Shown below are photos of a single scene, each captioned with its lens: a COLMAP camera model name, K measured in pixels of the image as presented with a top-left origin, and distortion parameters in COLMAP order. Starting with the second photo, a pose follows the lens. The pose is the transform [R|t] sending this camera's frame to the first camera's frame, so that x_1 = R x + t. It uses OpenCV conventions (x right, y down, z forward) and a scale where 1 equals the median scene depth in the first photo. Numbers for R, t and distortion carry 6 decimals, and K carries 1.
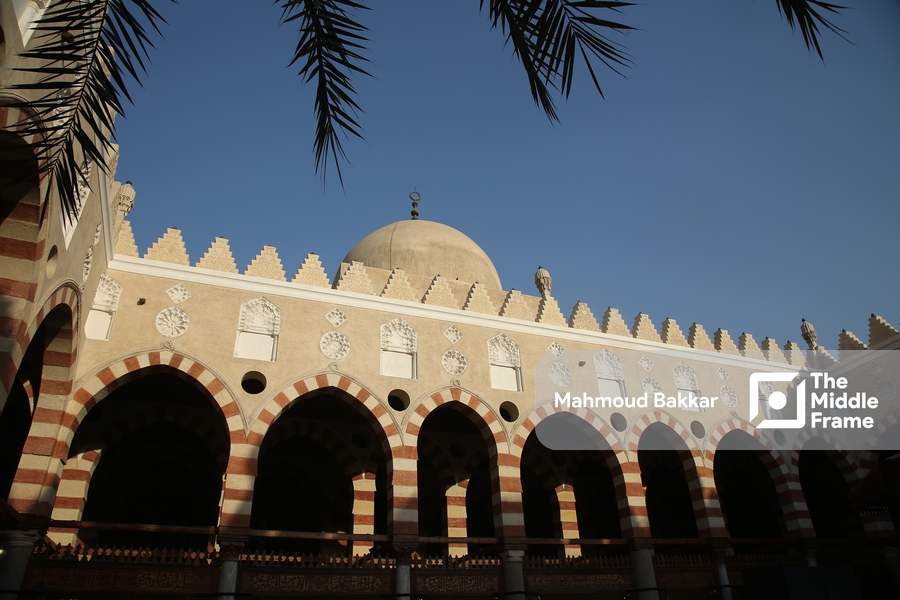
lens RADIAL K [[599.2, 0, 458.7], [0, 599.2, 315.4], [0, 0, 1]] dist [-0.125019, 0.067647]
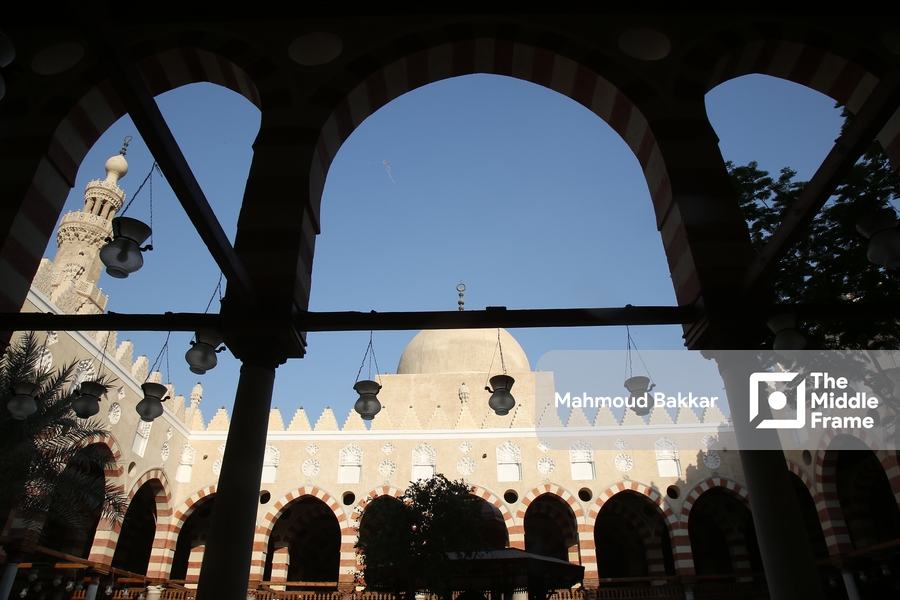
lens RADIAL K [[597.3, 0, 454.0], [0, 597.3, 312.2], [0, 0, 1]] dist [-0.128927, 0.070366]
pose [[0.924700, -0.166474, -0.342368, 0.796988], [0.162103, 0.985898, -0.041562, -0.244732], [0.344459, -0.017067, 0.938646, -0.400537]]
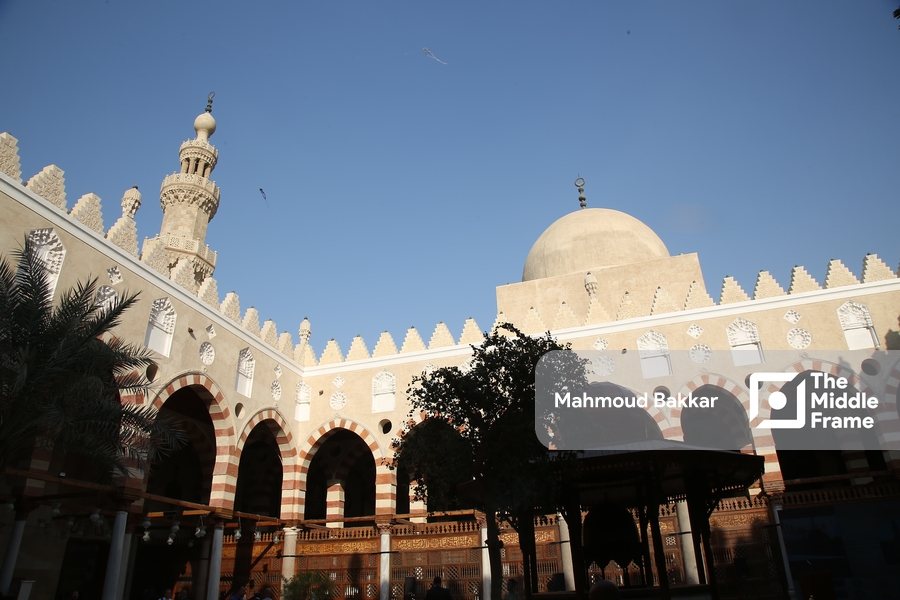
lens RADIAL K [[597.3, 0, 454.0], [0, 597.3, 312.2], [0, 0, 1]] dist [-0.128927, 0.070366]
pose [[0.784001, -0.251094, -0.567710, 0.744759], [0.311199, 0.950298, 0.009453, -0.130736], [0.537119, -0.184082, 0.823175, -0.177580]]
